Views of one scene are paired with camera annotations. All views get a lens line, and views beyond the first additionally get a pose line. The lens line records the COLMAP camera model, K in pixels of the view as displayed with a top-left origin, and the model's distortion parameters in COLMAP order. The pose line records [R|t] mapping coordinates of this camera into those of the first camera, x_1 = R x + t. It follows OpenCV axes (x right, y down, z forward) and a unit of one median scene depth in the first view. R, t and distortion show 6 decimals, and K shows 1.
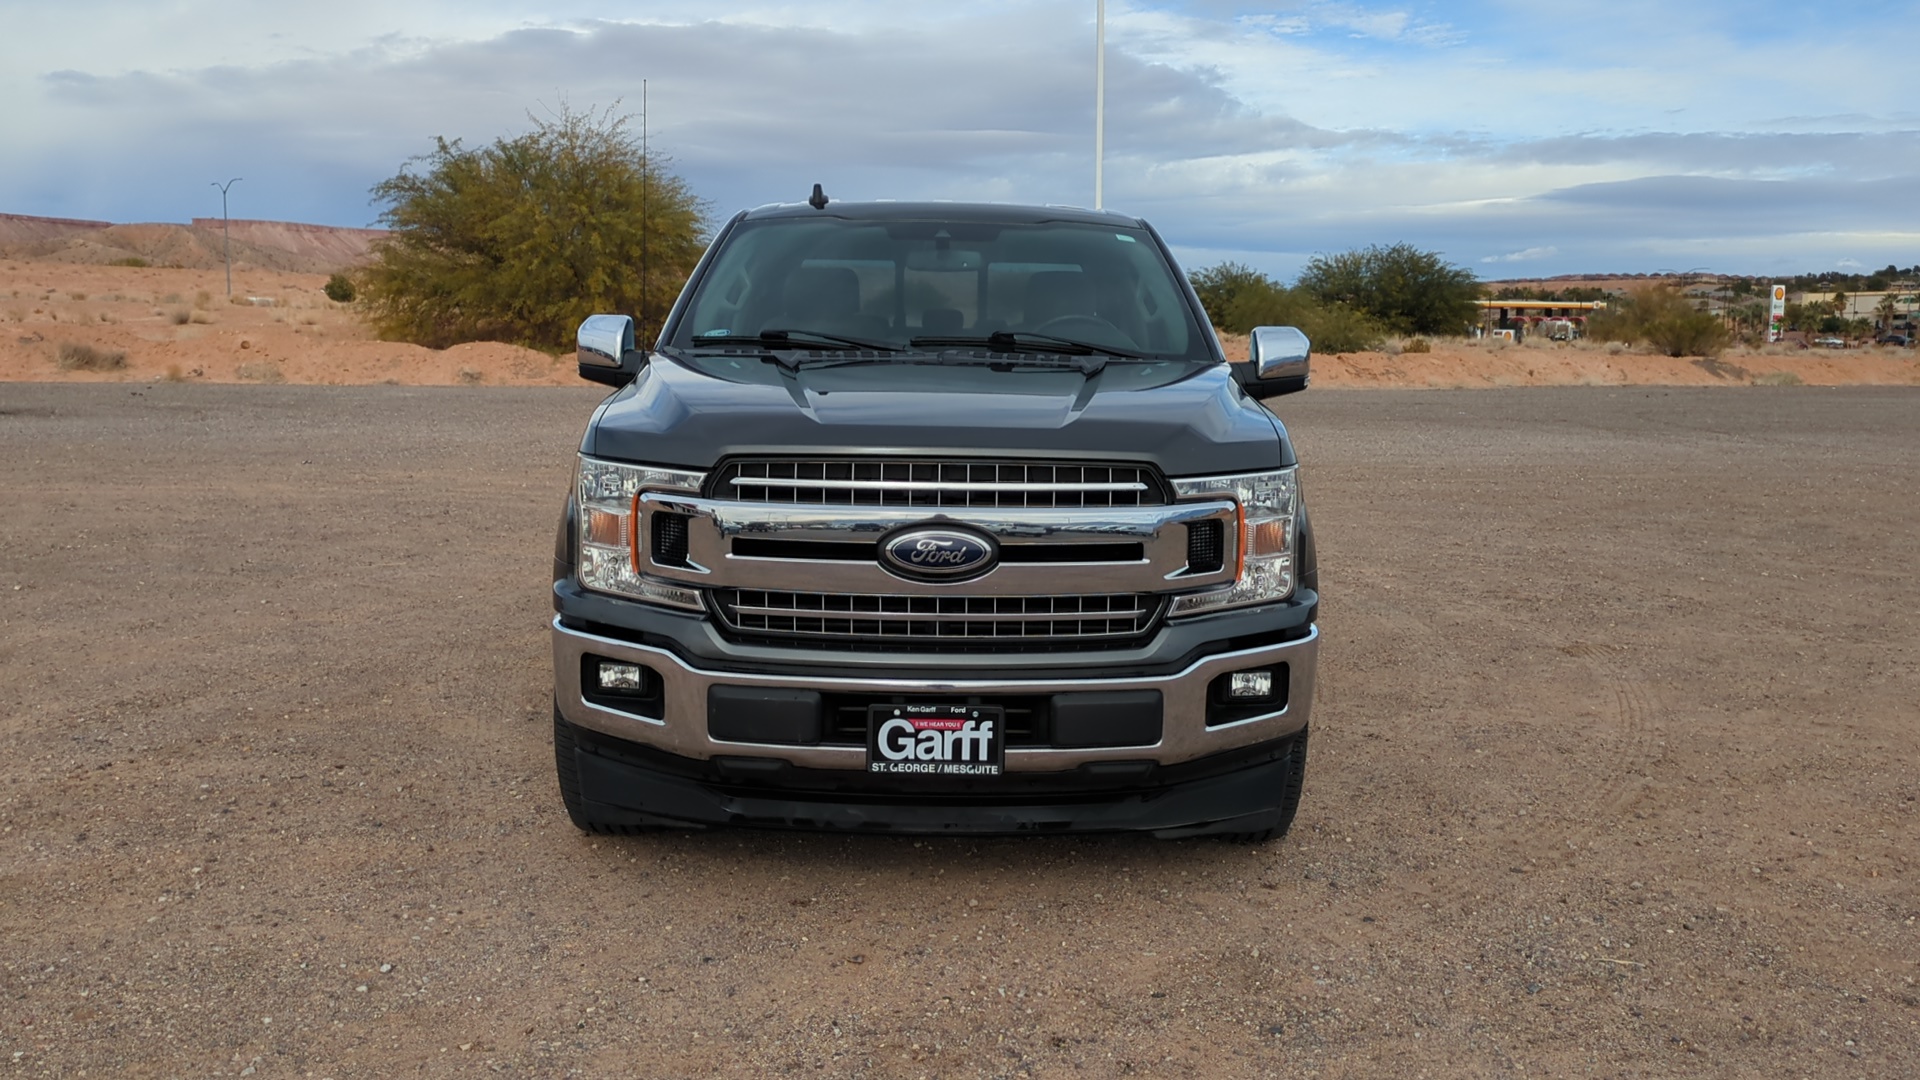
lens RADIAL K [[1642.4, 0, 996.9], [0, 1642.4, 534.2], [0, 0, 1]] dist [0.071881, -0.093948]
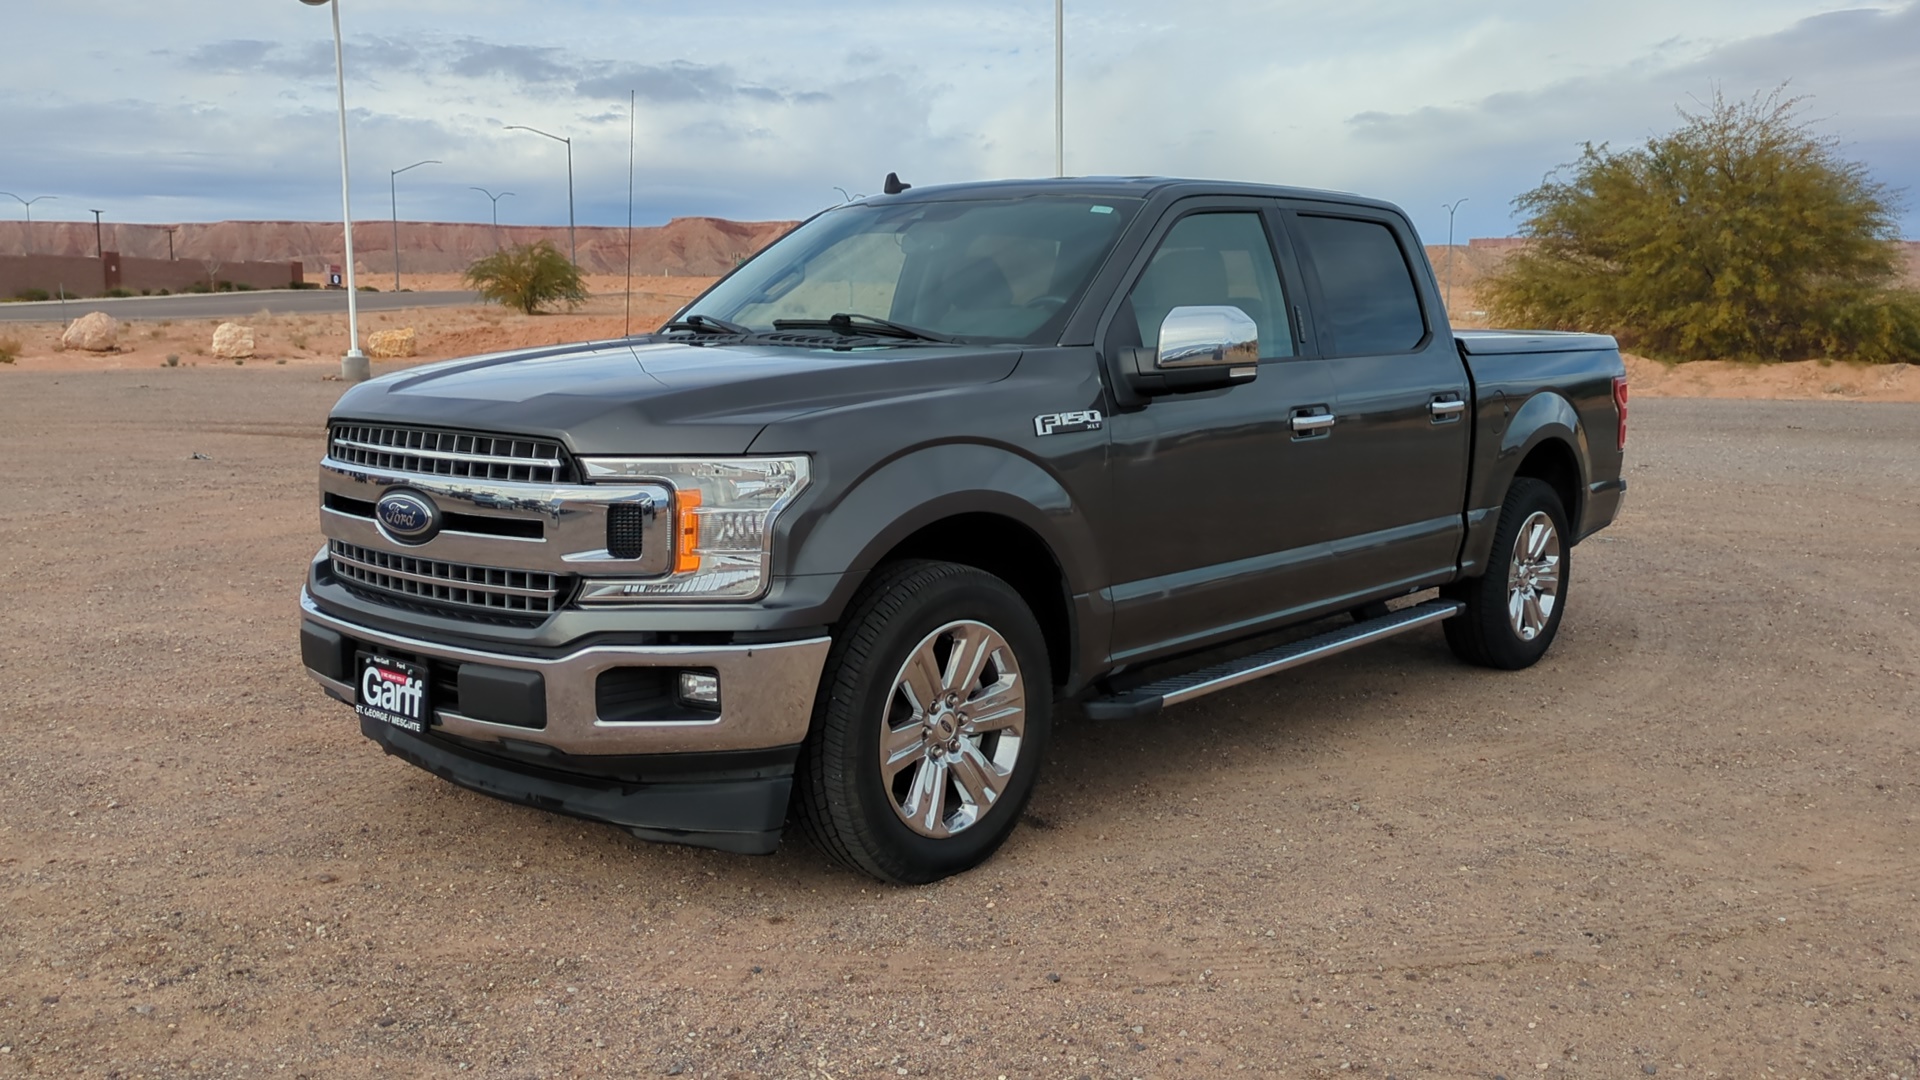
lens RADIAL K [[1642.4, 0, 941.1], [0, 1642.4, 533.8], [0, 0, 1]] dist [0.071881, -0.093948]
pose [[0.744859, 0.072105, -0.663315, 0.917219], [-0.076907, 0.996796, 0.021994, -0.026936], [0.662775, 0.034631, 0.748017, 0.426408]]
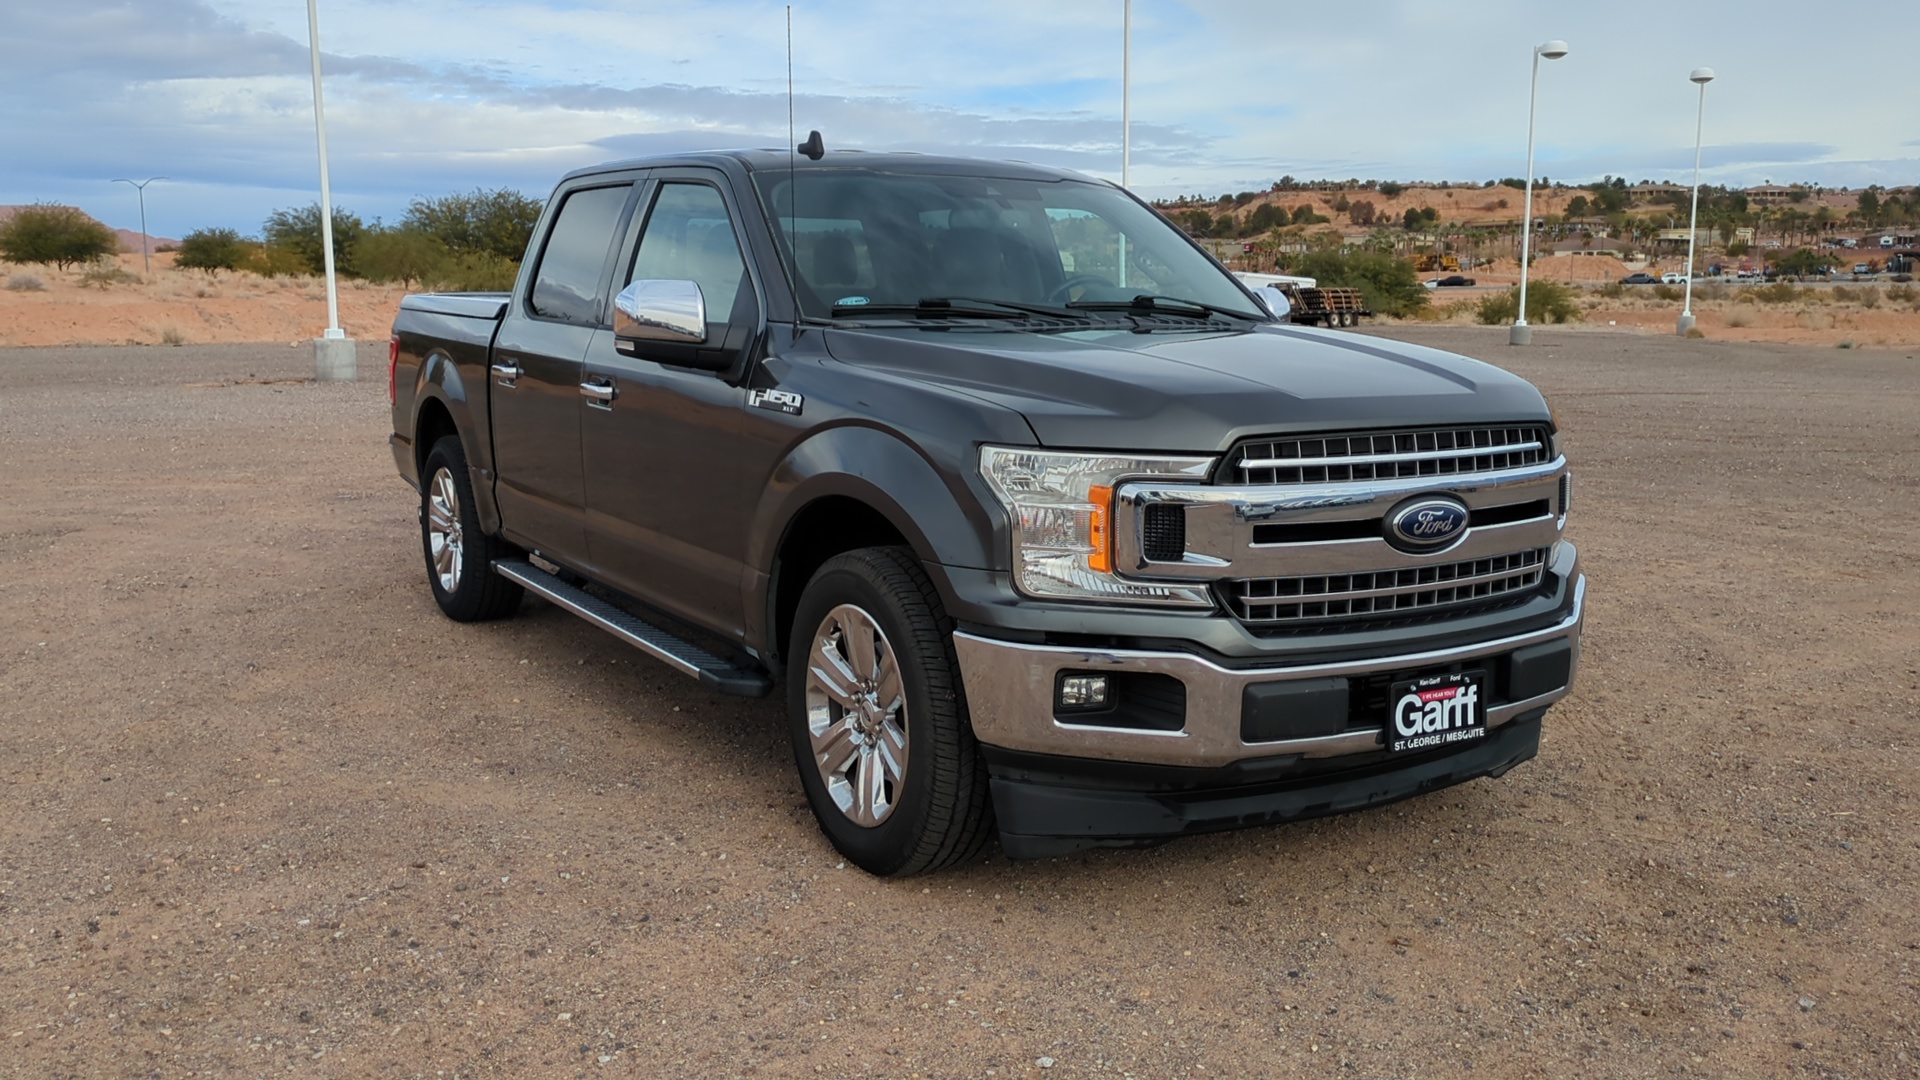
lens RADIAL K [[1642.4, 0, 1034.7], [0, 1642.4, 504.8], [0, 0, 1]] dist [0.071881, -0.093948]
pose [[0.853840, -0.074288, 0.515208, -0.743255], [0.067182, 0.997213, 0.032449, -0.047676], [-0.516182, 0.006906, 0.856451, 0.263534]]
